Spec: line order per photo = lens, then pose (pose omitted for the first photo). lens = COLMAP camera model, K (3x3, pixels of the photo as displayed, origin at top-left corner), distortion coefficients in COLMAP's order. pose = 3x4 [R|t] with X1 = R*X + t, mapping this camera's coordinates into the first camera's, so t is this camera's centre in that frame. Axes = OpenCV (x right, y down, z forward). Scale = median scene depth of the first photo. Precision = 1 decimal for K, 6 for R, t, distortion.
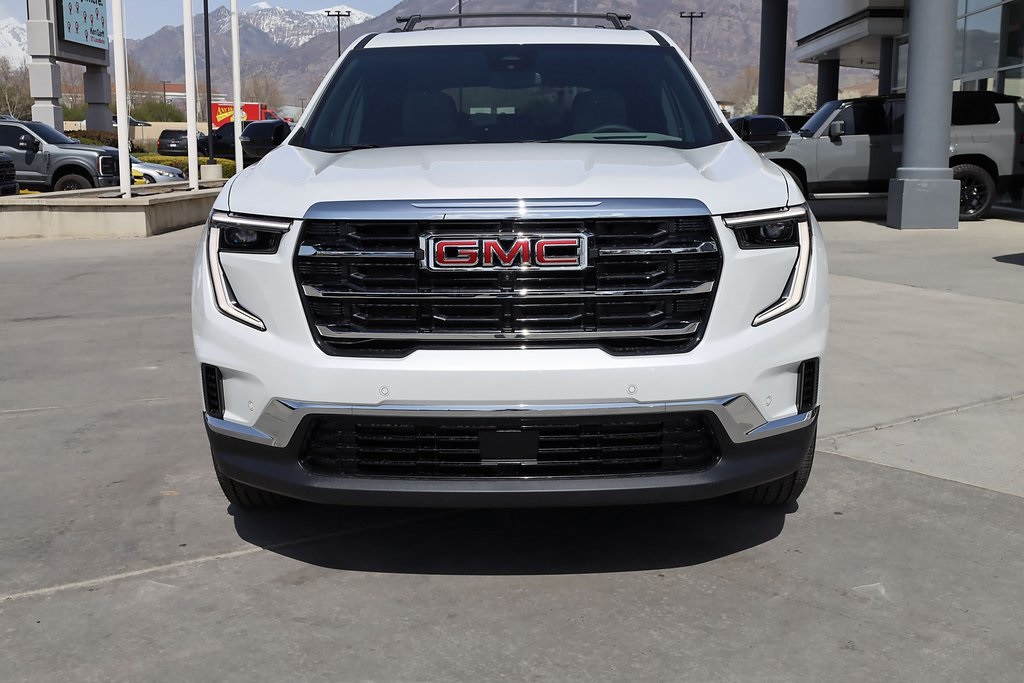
lens RADIAL K [[1177.8, 0, 512.0], [0, 1177.8, 342.0], [0, 0, 1]] dist [-0.020263, 0.000000]
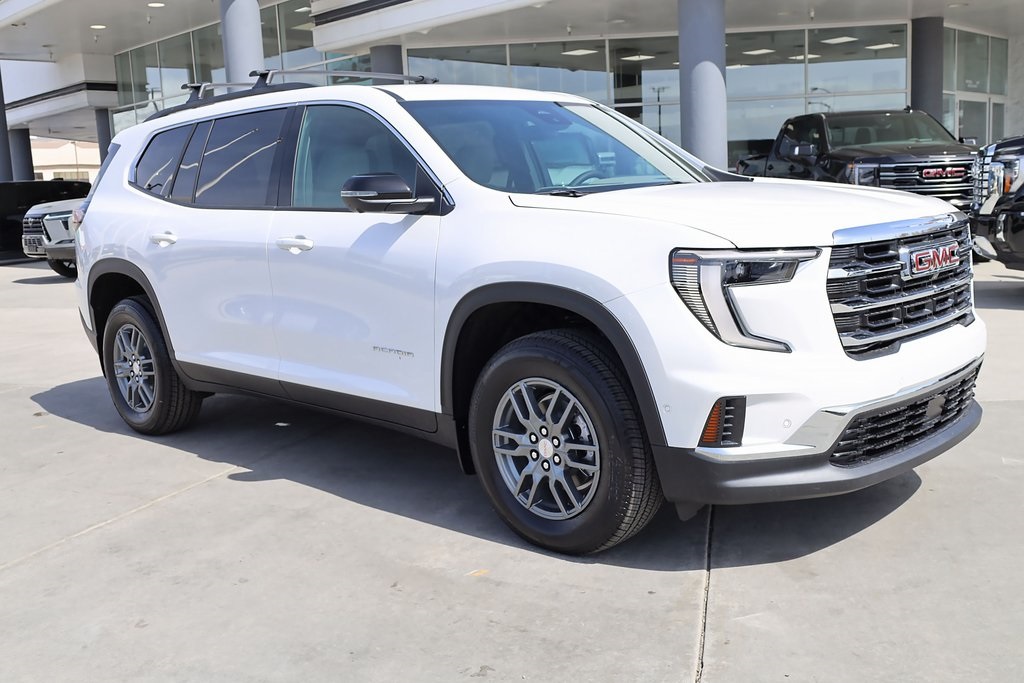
lens RADIAL K [[1043.1, 0, 510.5], [0, 1043.1, 336.6], [0, 0, 1]] dist [-0.018391, 0.000000]
pose [[0.689626, -0.138333, 0.710831, -1.058173], [0.167828, 0.985391, 0.028943, -0.093819], [-0.704450, 0.099338, 0.702767, 0.494608]]
